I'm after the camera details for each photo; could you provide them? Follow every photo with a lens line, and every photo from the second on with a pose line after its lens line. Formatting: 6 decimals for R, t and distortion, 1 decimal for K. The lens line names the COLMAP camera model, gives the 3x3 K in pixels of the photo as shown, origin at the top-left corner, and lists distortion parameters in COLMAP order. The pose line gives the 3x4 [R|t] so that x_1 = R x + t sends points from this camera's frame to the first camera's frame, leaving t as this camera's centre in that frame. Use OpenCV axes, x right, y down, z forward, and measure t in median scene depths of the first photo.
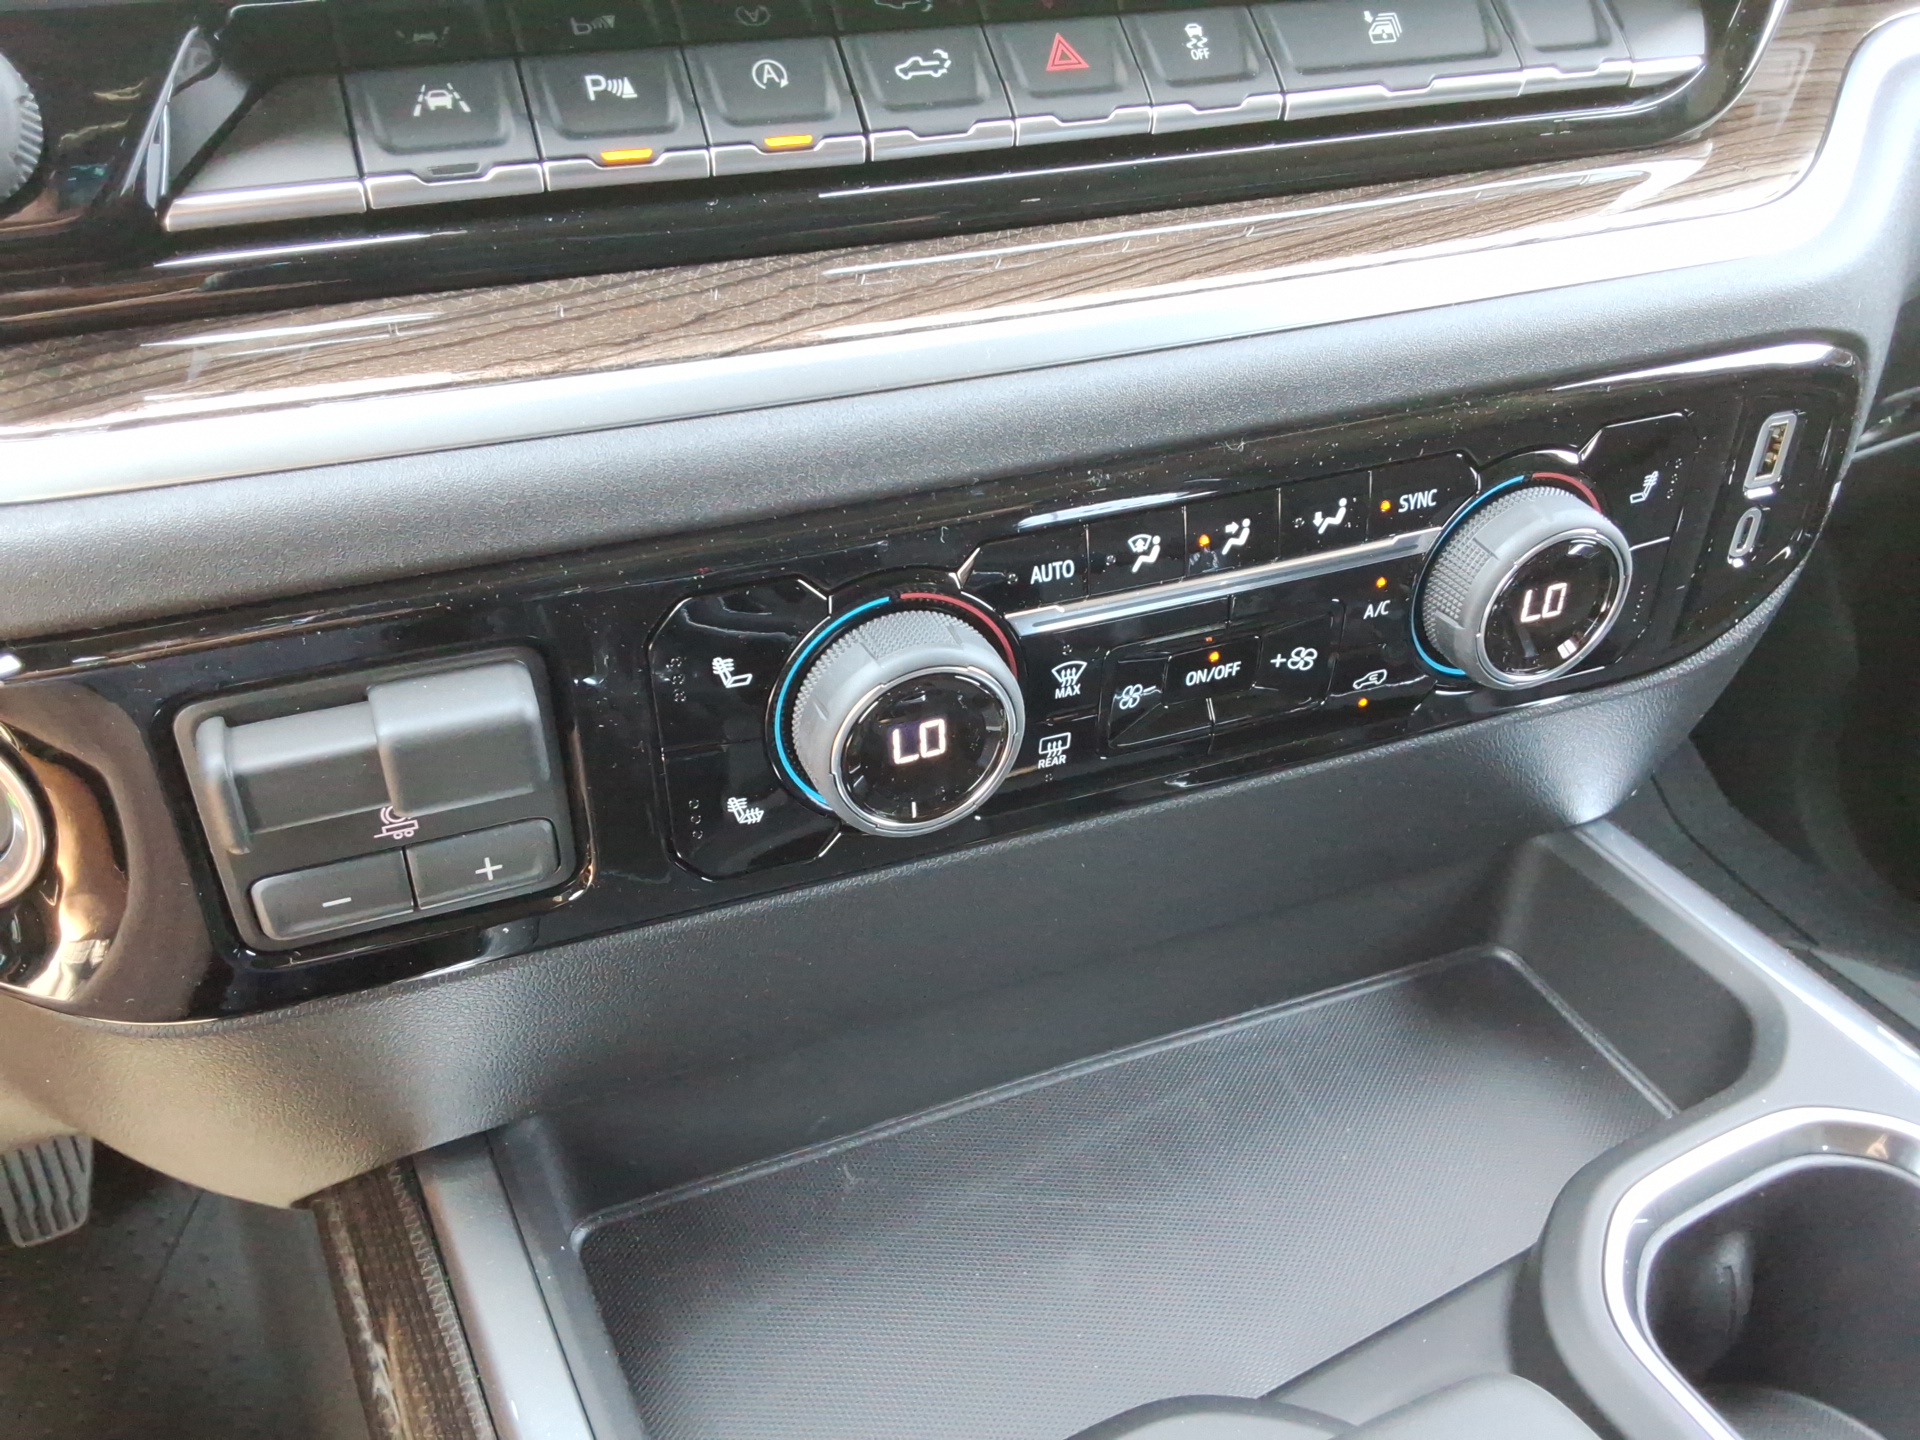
lens RADIAL K [[1541.6, 0, 997.7], [0, 1541.6, 736.8], [0, 0, 1]] dist [0.109853, -0.166687]
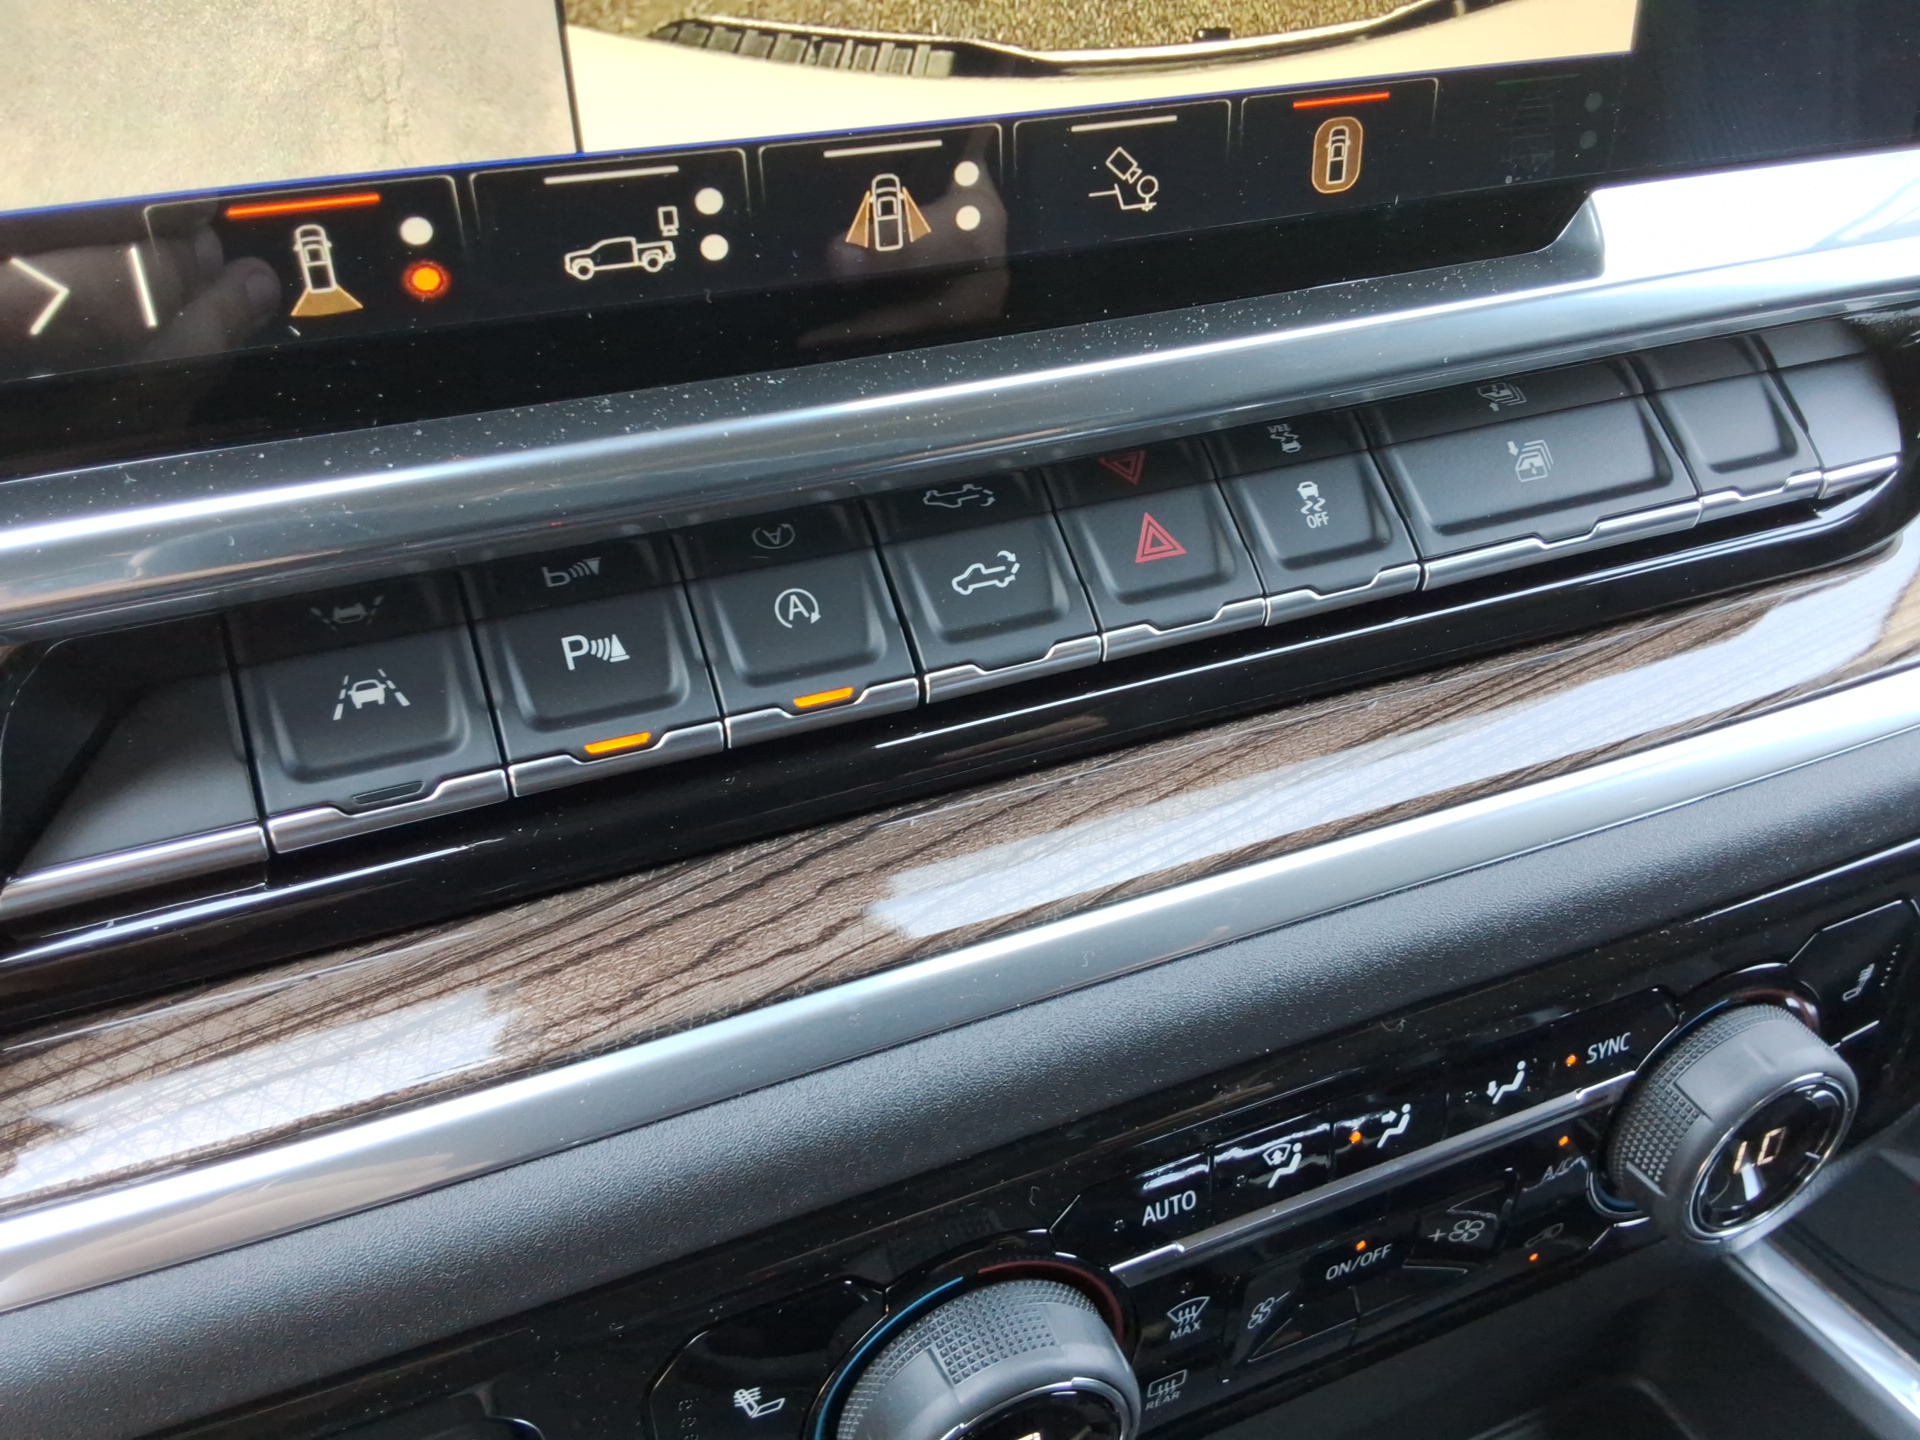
lens RADIAL K [[1541.6, 0, 989.4], [0, 1541.6, 712.0], [0, 0, 1]] dist [0.109853, -0.166687]
pose [[0.999461, -0.026583, 0.019261, -0.061460], [0.027398, 0.998685, -0.043331, -0.316398], [-0.018083, 0.043835, 0.998875, 0.210190]]
